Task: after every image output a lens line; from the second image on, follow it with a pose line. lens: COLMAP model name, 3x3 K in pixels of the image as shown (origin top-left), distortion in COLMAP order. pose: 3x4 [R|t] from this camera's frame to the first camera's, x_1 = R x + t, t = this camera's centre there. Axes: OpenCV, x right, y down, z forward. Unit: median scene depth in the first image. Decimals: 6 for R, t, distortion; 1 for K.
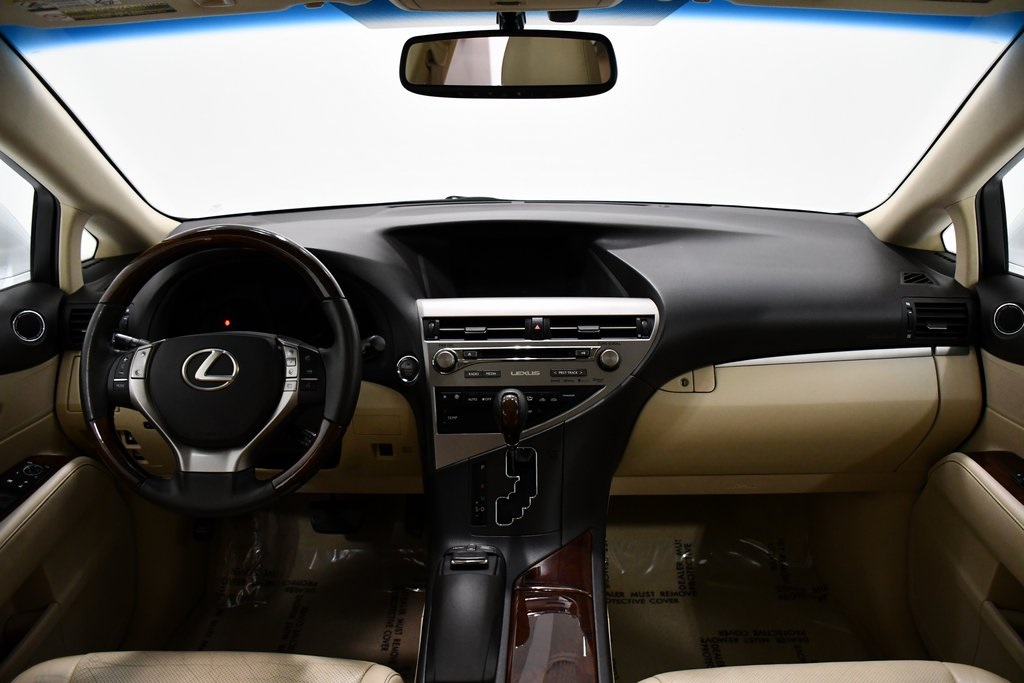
lens RADIAL K [[800.2, 0, 512.4], [0, 800.2, 335.7], [0, 0, 1]] dist [-0.153699, 0.047534]
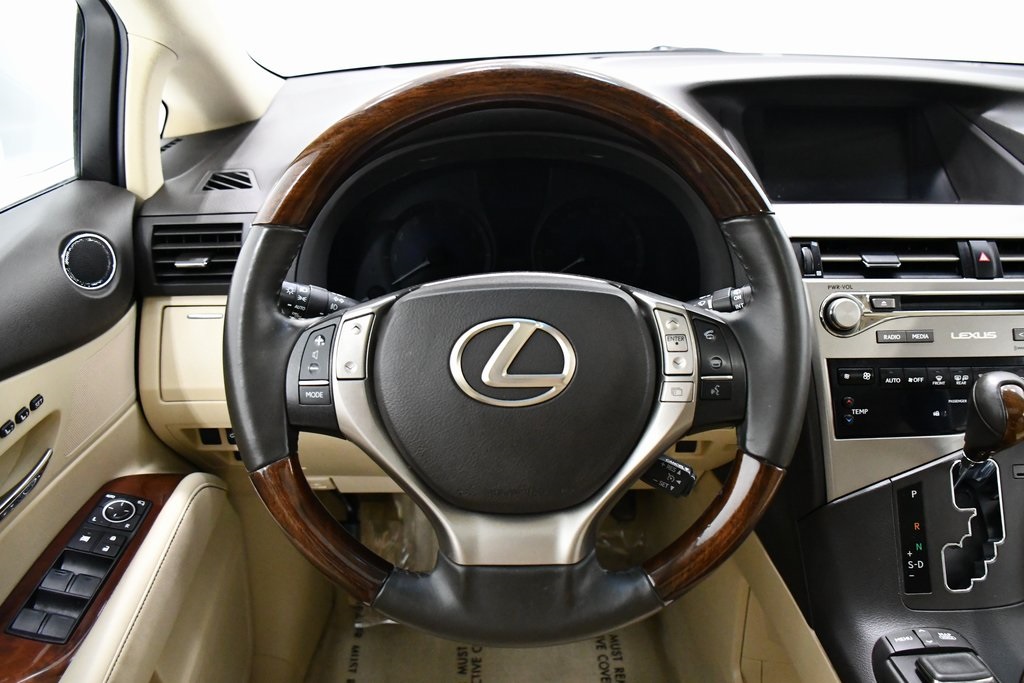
lens RADIAL K [[800.2, 0, 514.8], [0, 800.2, 340.1], [0, 0, 1]] dist [-0.153699, 0.047534]
pose [[0.999902, -0.009265, 0.010526, -0.333687], [0.007506, 0.987680, 0.156309, -0.041633], [-0.011845, -0.156215, 0.987652, 0.434495]]
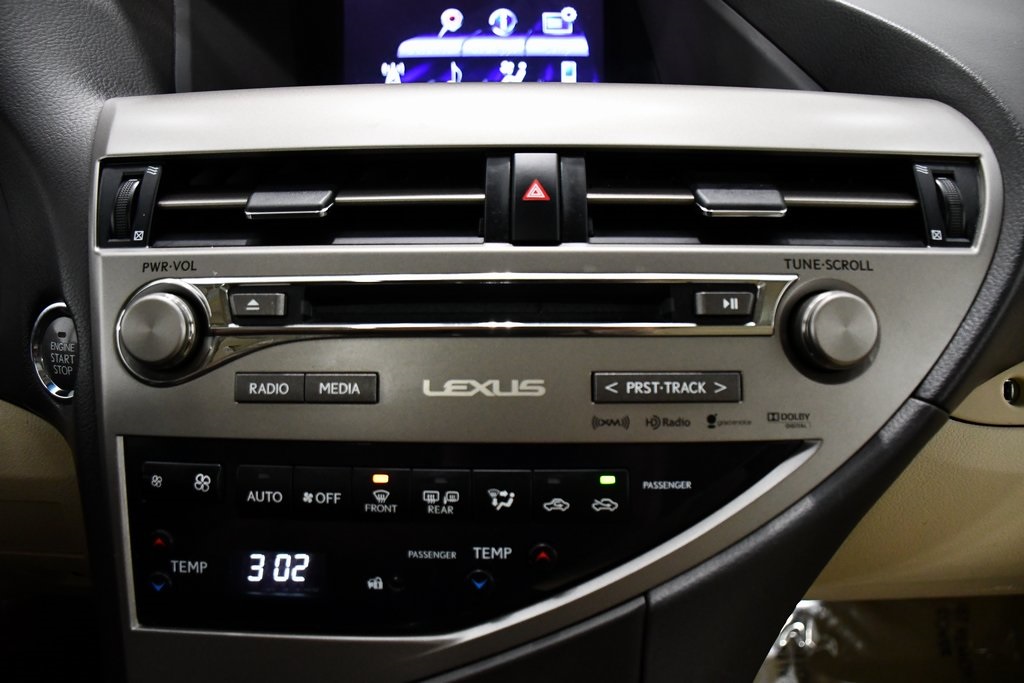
lens RADIAL K [[800.2, 0, 512.6], [0, 800.2, 347.8], [0, 0, 1]] dist [-0.153699, 0.047534]
pose [[0.999721, 0.003037, 0.023411, 0.018994], [-0.006681, 0.987543, 0.157210, -0.001732], [-0.022642, -0.157323, 0.987288, 0.764724]]
